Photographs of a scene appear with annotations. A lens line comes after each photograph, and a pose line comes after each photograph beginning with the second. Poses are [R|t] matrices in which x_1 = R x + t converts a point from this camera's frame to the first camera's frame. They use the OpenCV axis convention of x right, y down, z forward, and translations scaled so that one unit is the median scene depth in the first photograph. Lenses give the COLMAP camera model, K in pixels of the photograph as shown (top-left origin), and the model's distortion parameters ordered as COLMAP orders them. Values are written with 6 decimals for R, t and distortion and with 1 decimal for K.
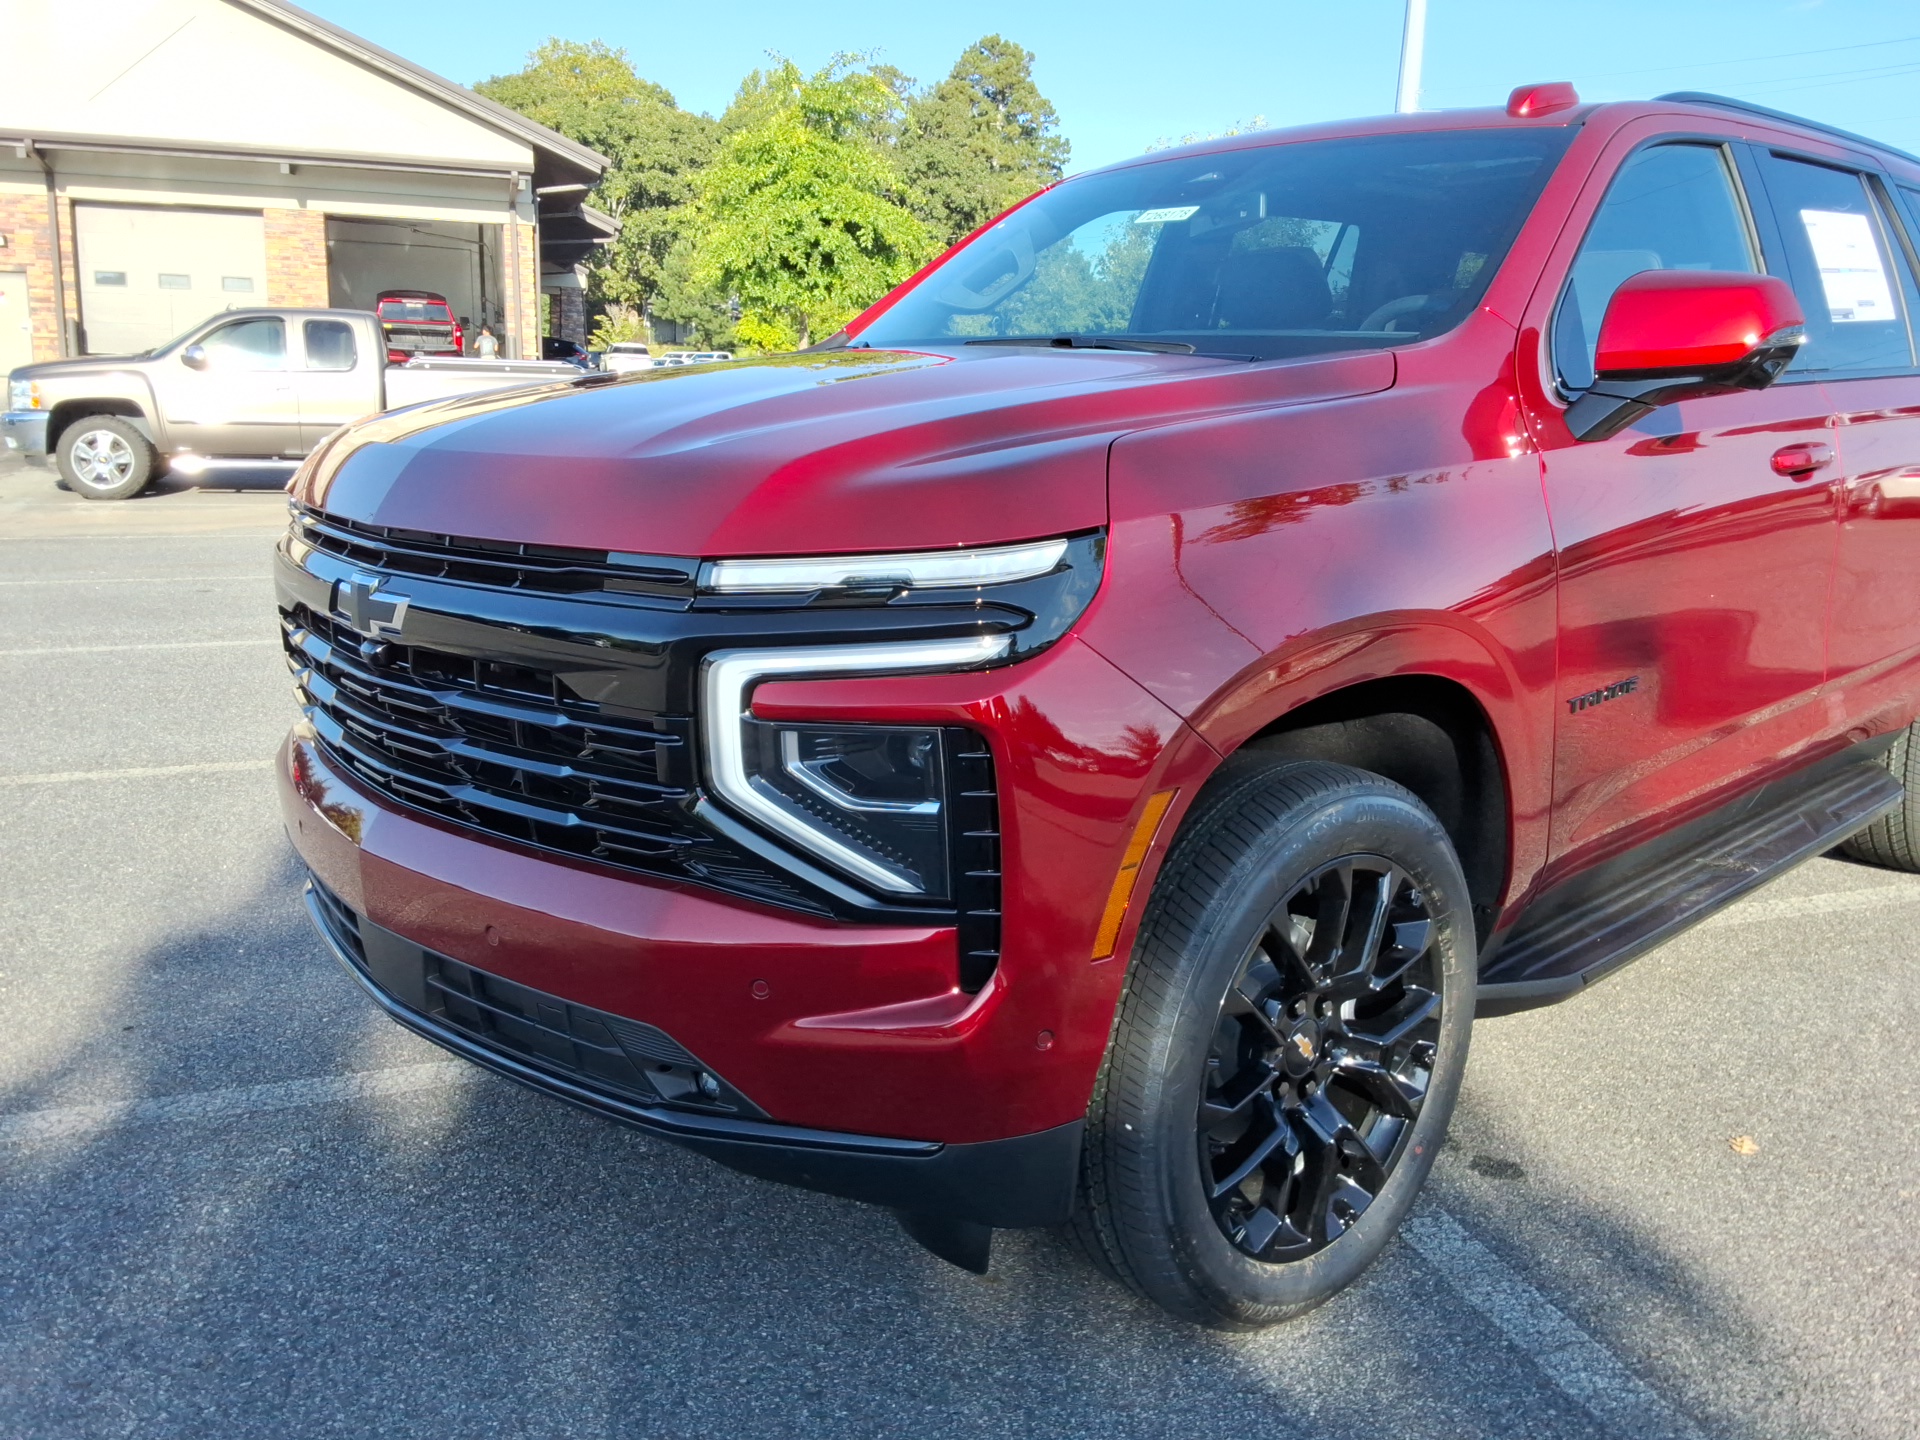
lens RADIAL K [[1538.2, 0, 972.5], [0, 1538.2, 723.9], [0, 0, 1]] dist [0.104149, -0.165532]
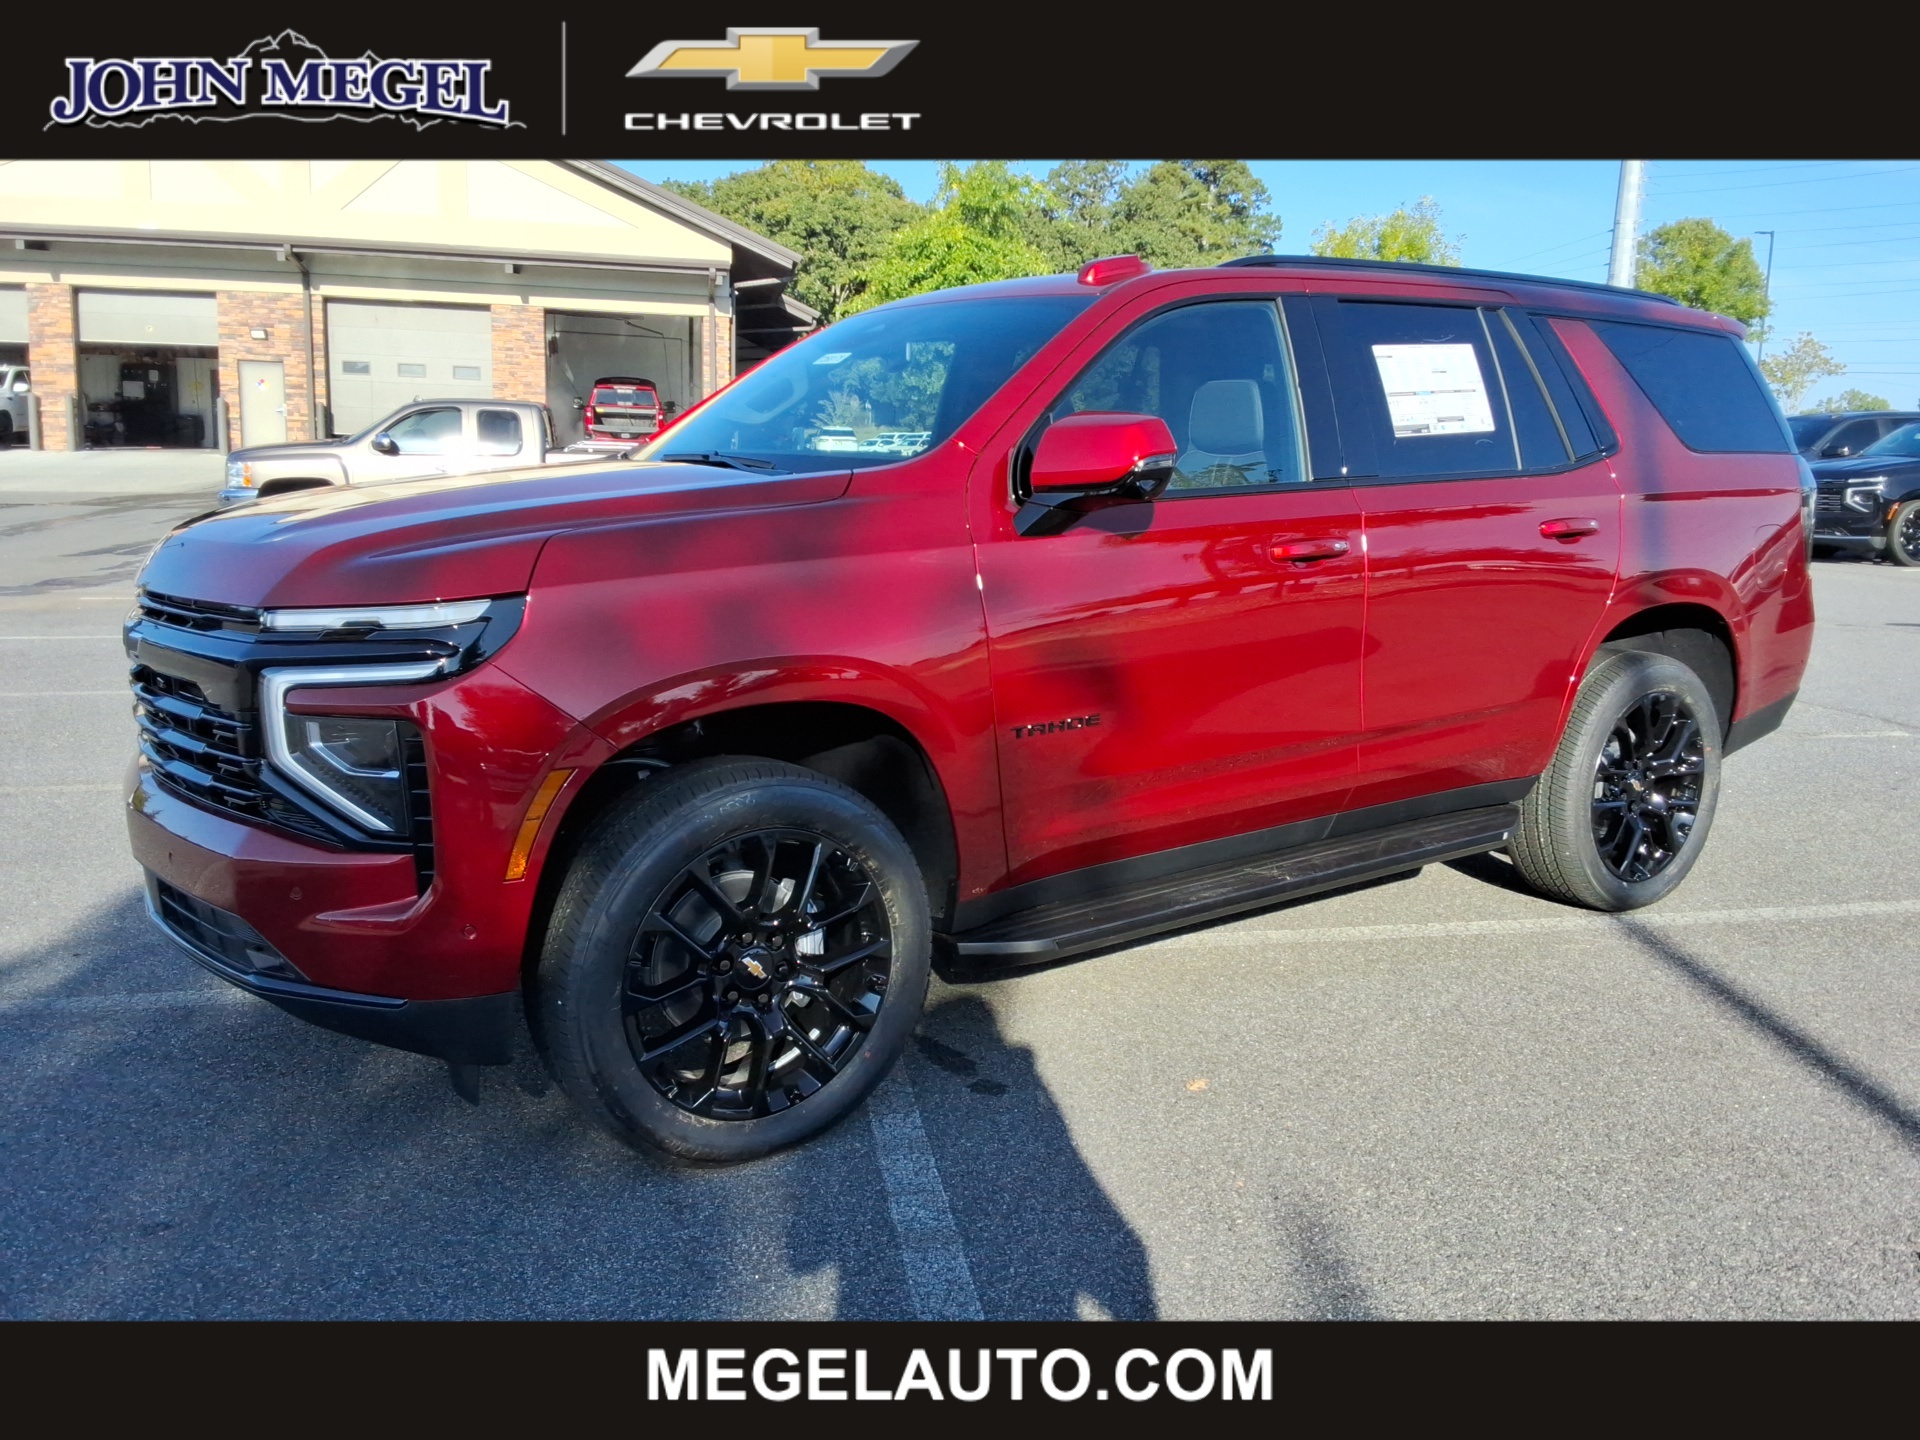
lens RADIAL K [[1538.2, 0, 976.3], [0, 1538.2, 718.3], [0, 0, 1]] dist [0.104149, -0.165532]
pose [[0.990258, 0.021280, -0.137611, 0.058163], [-0.027956, 0.998515, -0.046759, 0.004290], [0.136412, 0.050150, 0.989382, -0.034505]]
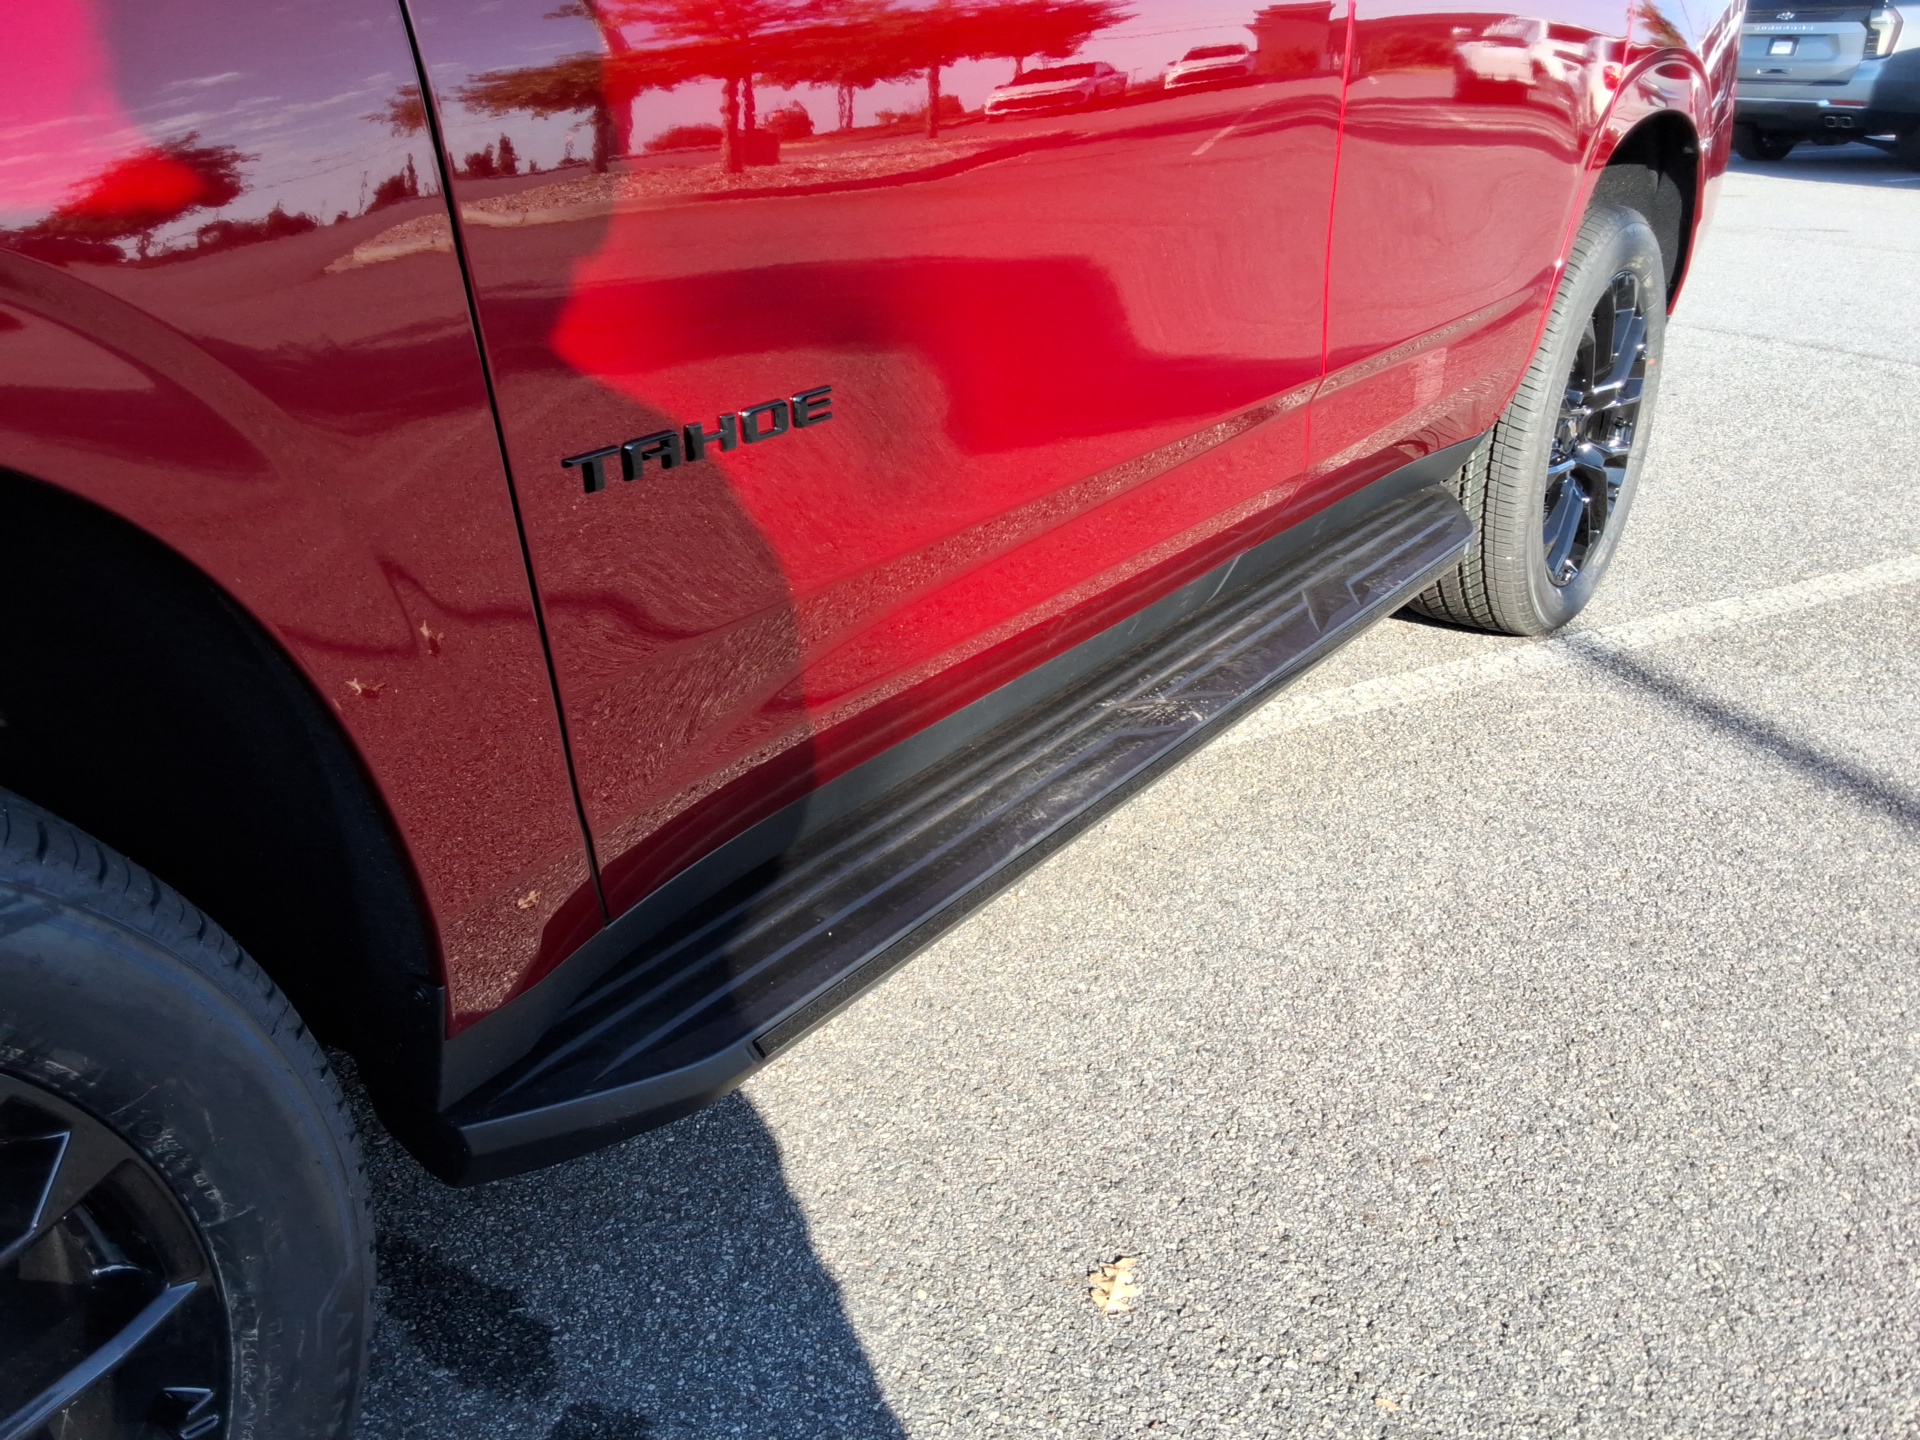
lens RADIAL K [[1538.2, 0, 965.0], [0, 1538.2, 697.8], [0, 0, 1]] dist [0.104149, -0.165532]
pose [[0.983303, -0.069074, 0.168355, 0.044672], [0.038272, 0.982964, 0.179770, -0.002557], [-0.177904, -0.170325, 0.969195, 0.064807]]
